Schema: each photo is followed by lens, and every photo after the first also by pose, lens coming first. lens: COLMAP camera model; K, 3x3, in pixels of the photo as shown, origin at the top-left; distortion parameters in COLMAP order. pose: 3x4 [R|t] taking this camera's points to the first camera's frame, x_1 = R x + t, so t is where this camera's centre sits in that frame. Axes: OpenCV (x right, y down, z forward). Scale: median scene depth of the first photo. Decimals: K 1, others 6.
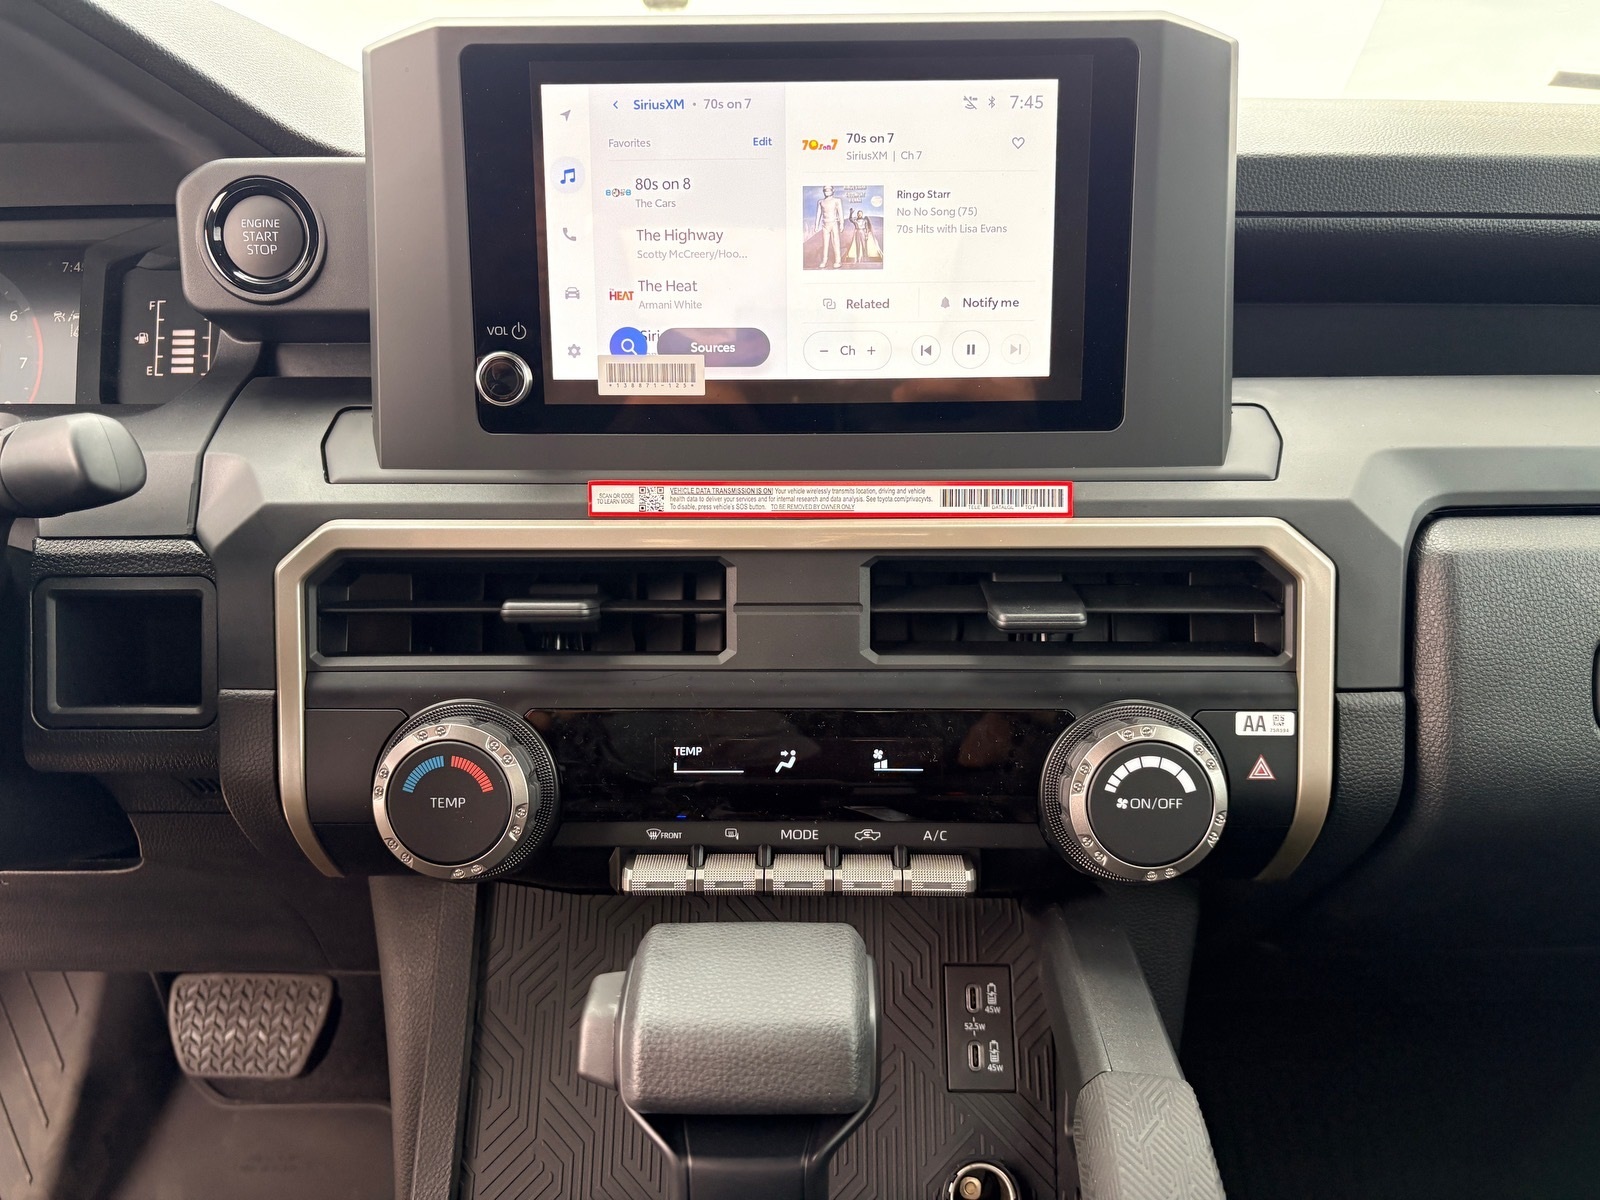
lens RADIAL K [[1216.2, 0, 788.2], [0, 1216.2, 610.2], [0, 0, 1]] dist [0.032542, -0.040538]
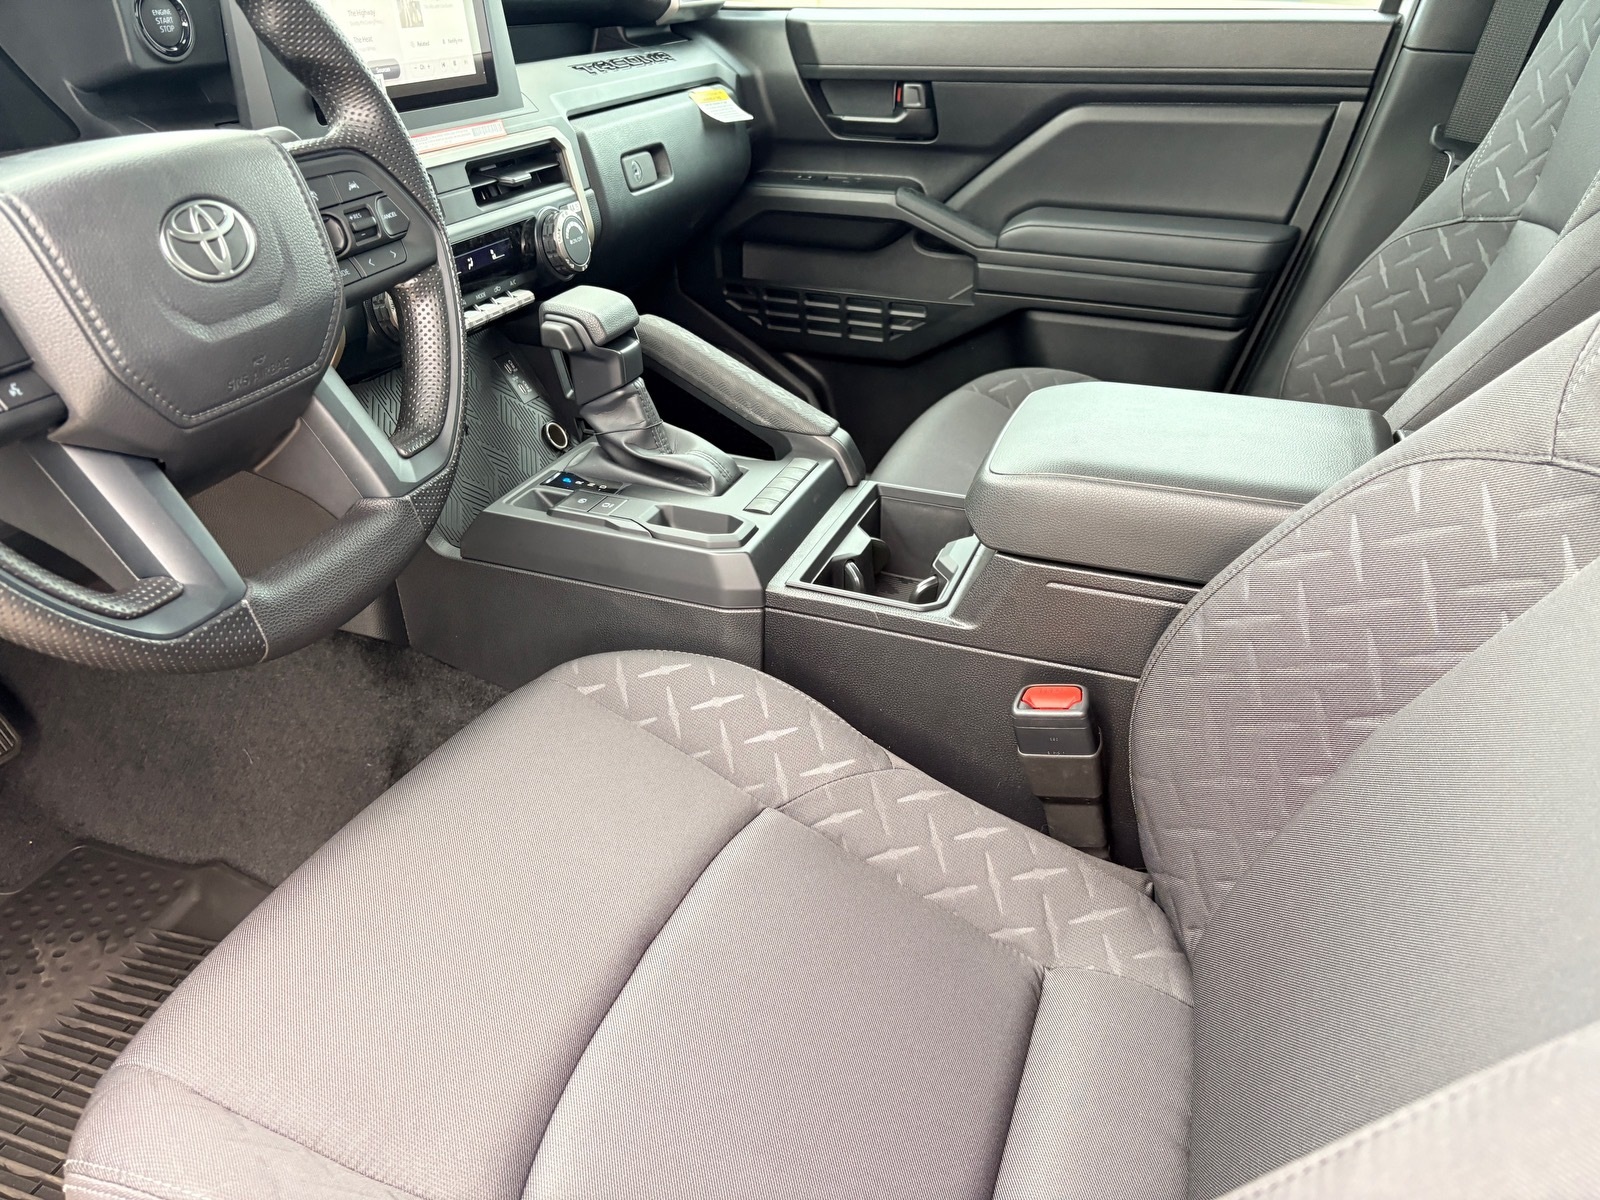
lens RADIAL K [[1216.2, 0, 804.0], [0, 1216.2, 599.3], [0, 0, 1]] dist [0.032542, -0.040538]
pose [[0.324060, -0.436603, 0.839264, -1.982347], [0.244962, 0.895606, 0.371328, -0.006406], [-0.913772, 0.085256, 0.397181, -0.408478]]
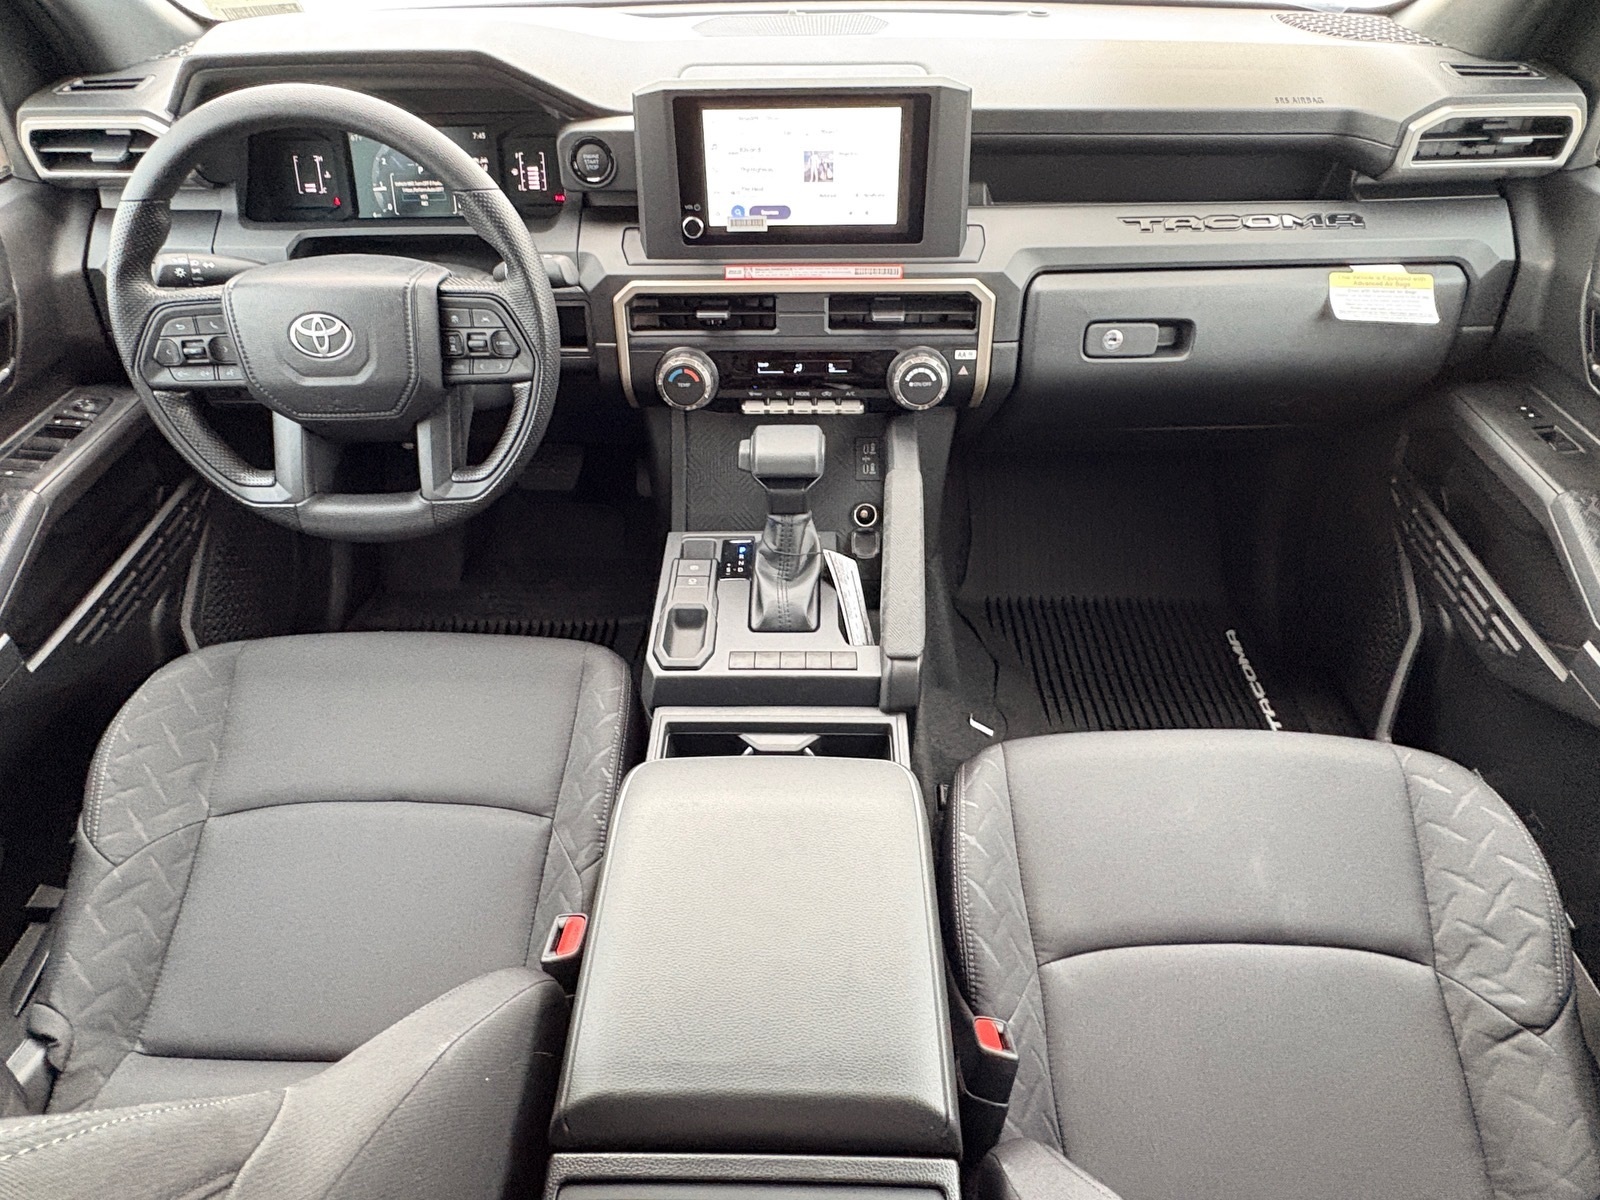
lens RADIAL K [[992.5, 0, 792.3], [0, 992.5, 600.7], [0, 0, 1]] dist [-0.003862, 0.002500]
pose [[0.999937, -0.002116, -0.011049, 0.009340], [0.006581, 0.906583, 0.421977, -0.362750], [0.009124, -0.422023, 0.906539, -1.332414]]
